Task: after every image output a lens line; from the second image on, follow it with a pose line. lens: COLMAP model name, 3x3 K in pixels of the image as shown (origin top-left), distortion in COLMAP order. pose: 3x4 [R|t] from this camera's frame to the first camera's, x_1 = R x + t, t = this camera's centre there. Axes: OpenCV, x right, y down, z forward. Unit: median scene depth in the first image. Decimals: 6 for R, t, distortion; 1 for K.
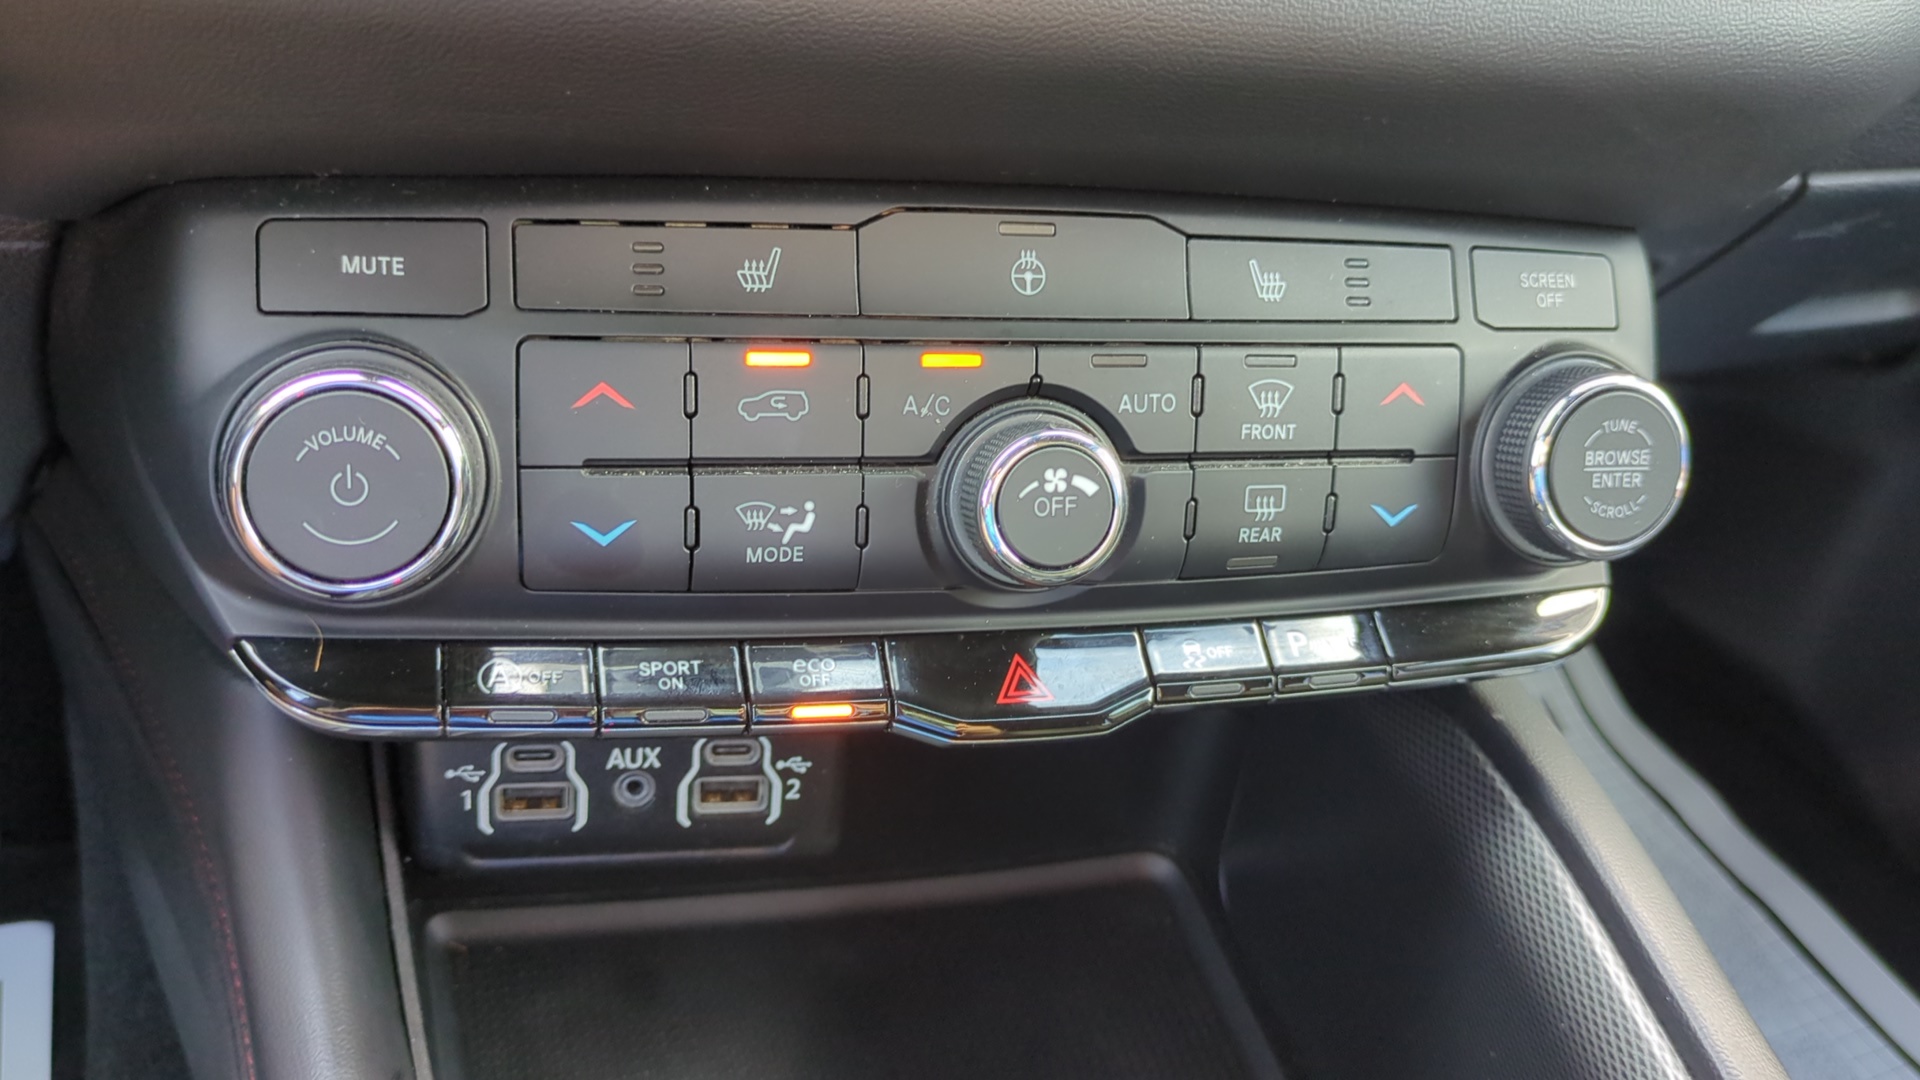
lens RADIAL K [[1673.4, 0, 960.0], [0, 1673.4, 540.0], [0, 0, 1]] dist [0.058816, -0.070445]
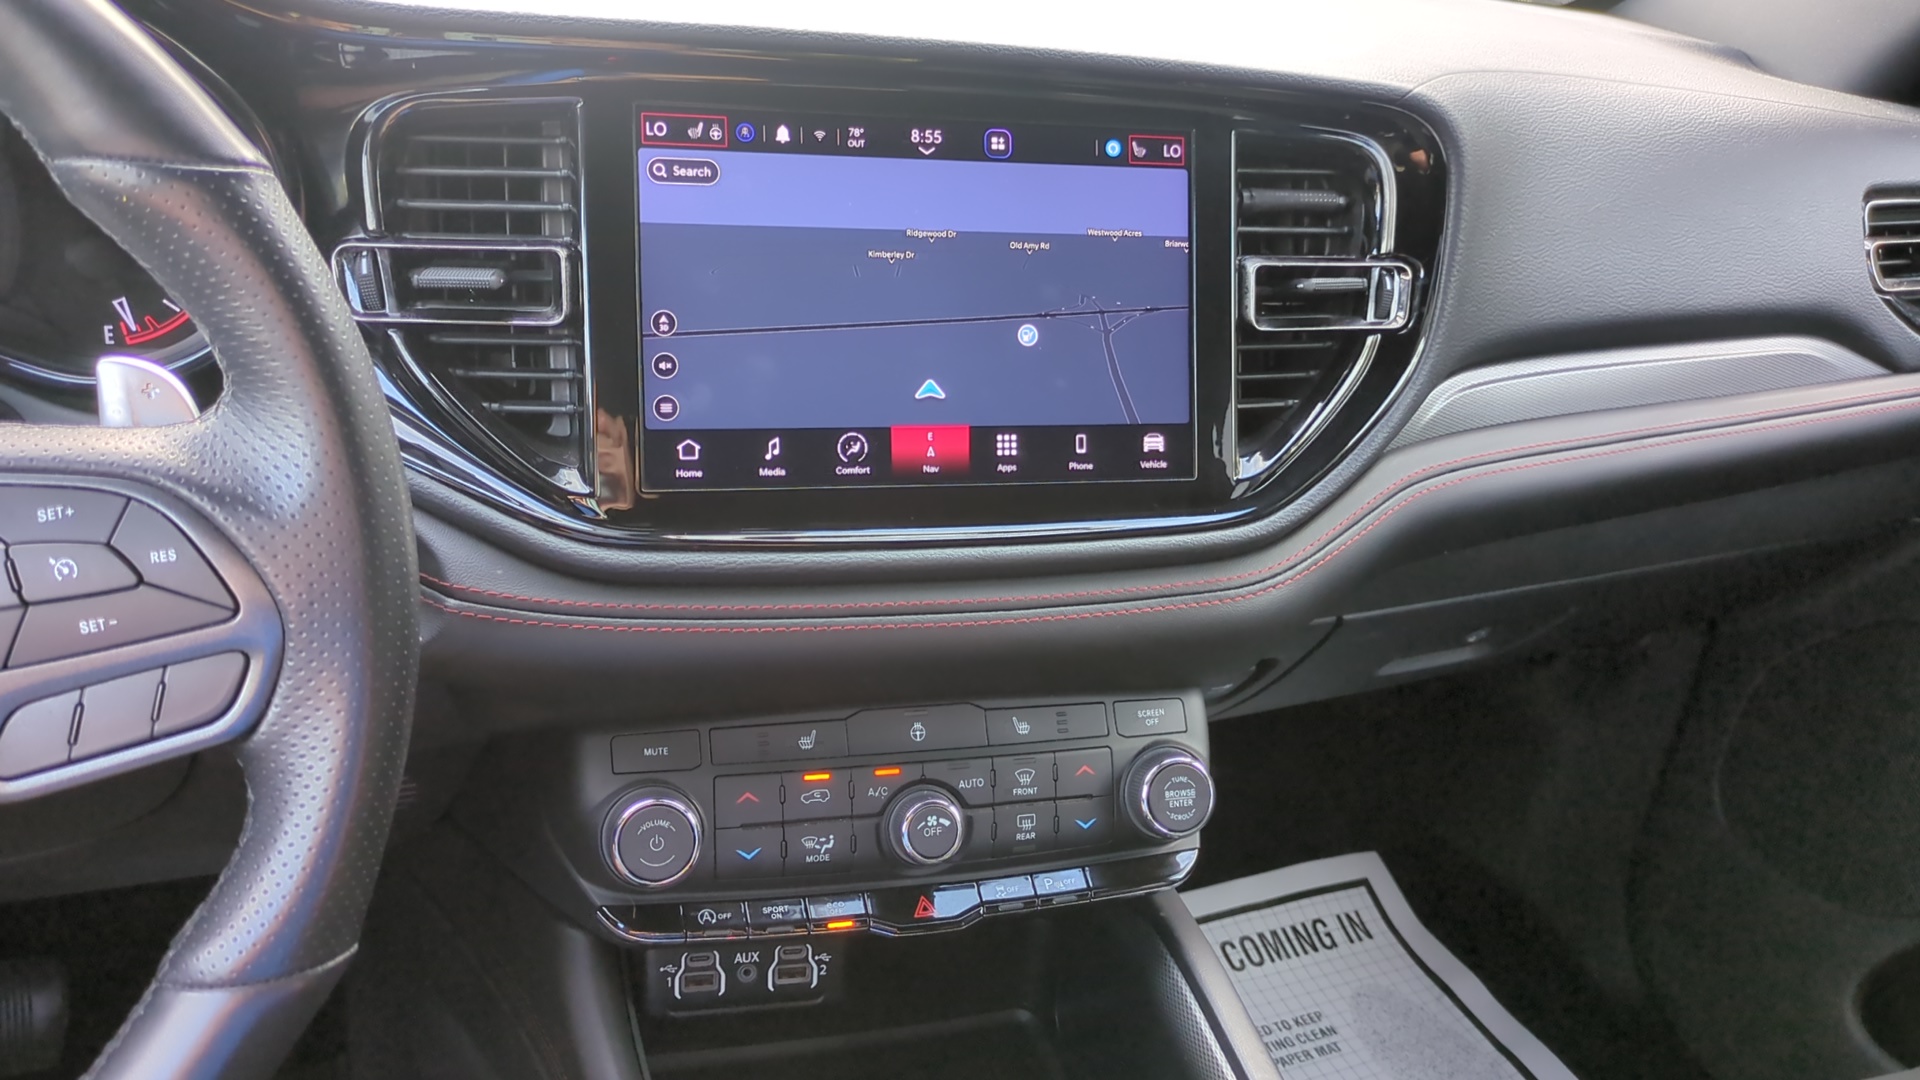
lens RADIAL K [[1673.4, 0, 960.0], [0, 1673.4, 540.0], [0, 0, 1]] dist [0.058816, -0.070445]
pose [[0.998379, -0.051074, 0.025102, 0.051171], [0.054224, 0.987622, -0.147179, -0.070256], [-0.017274, 0.148302, 0.988791, -1.324931]]
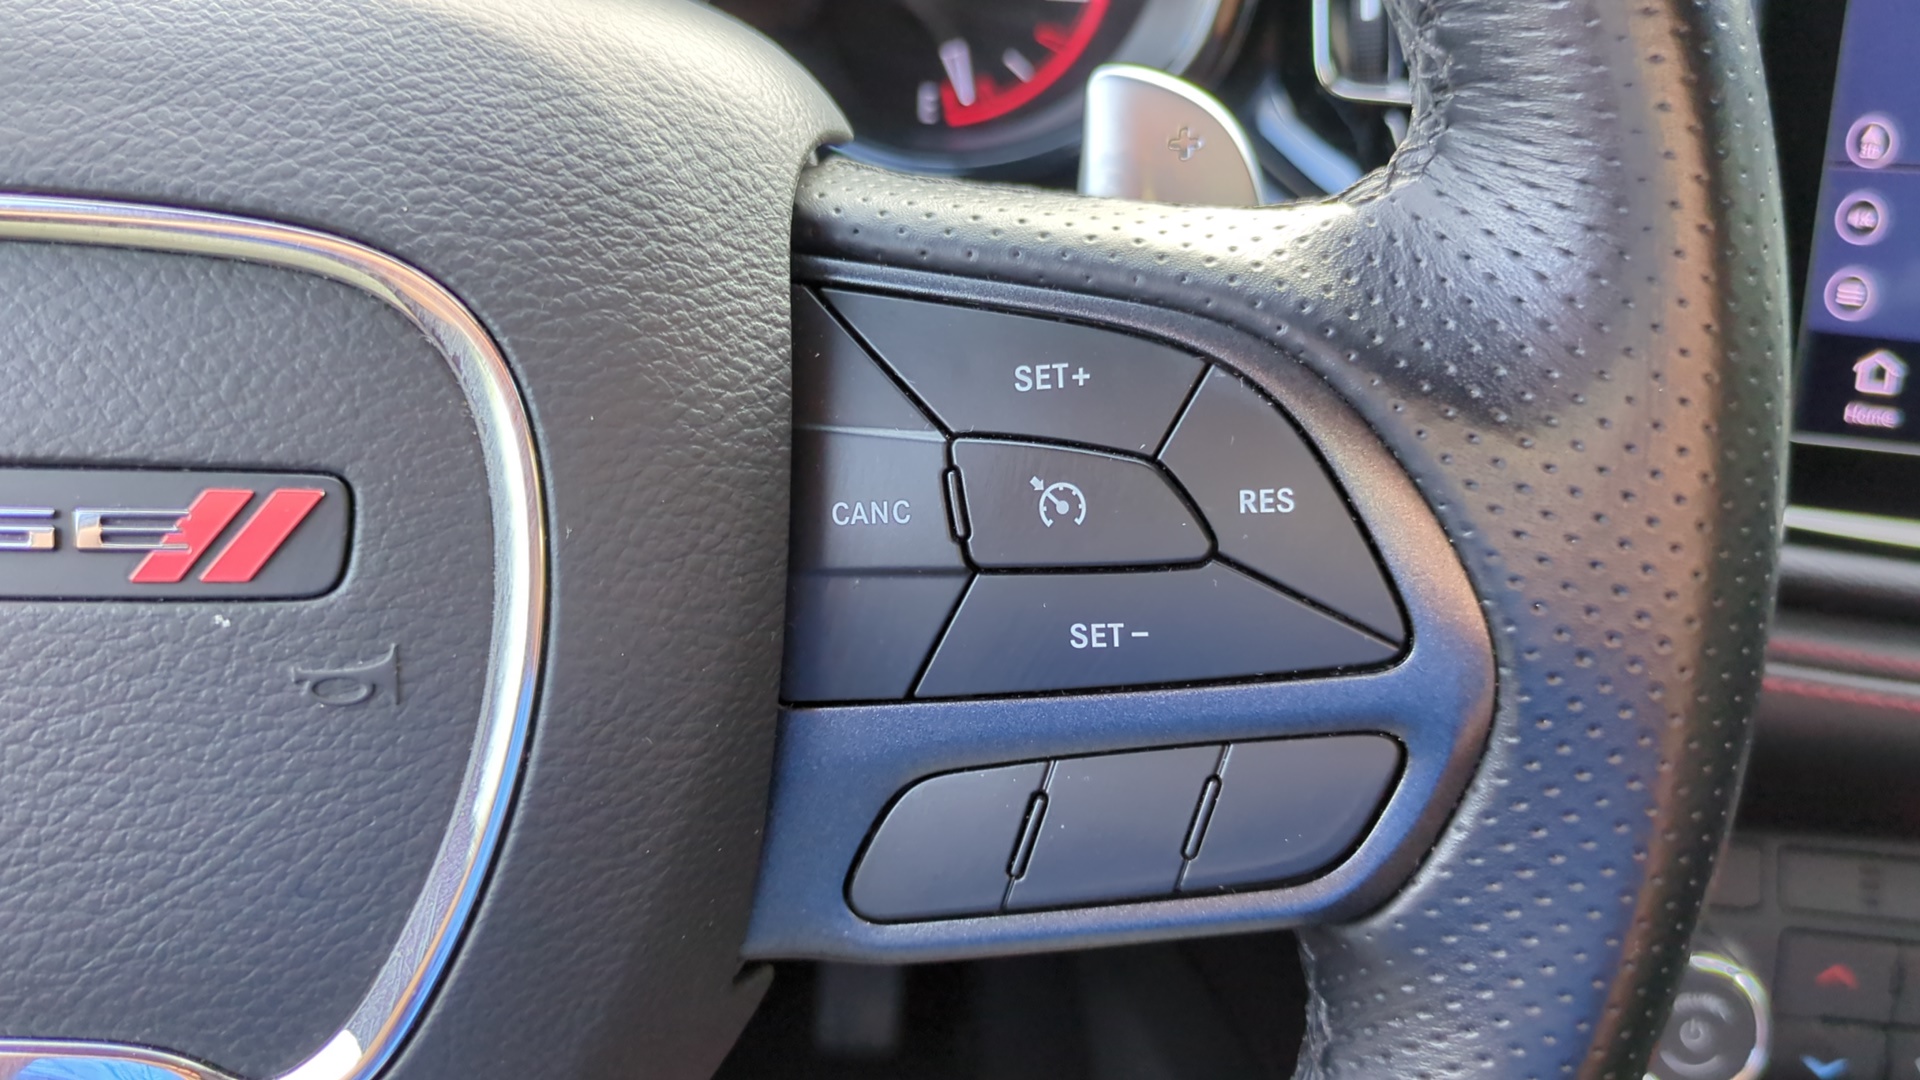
lens RADIAL K [[1731.1, 0, 960.0], [0, 1731.1, 540.0], [0, 0, 1]] dist [-0.070913, -0.006149]
pose [[0.957206, 0.084329, -0.276849, -0.497797], [-0.112349, 0.989859, -0.086932, -0.215835], [0.266710, 0.114316, 0.956973, -0.564551]]
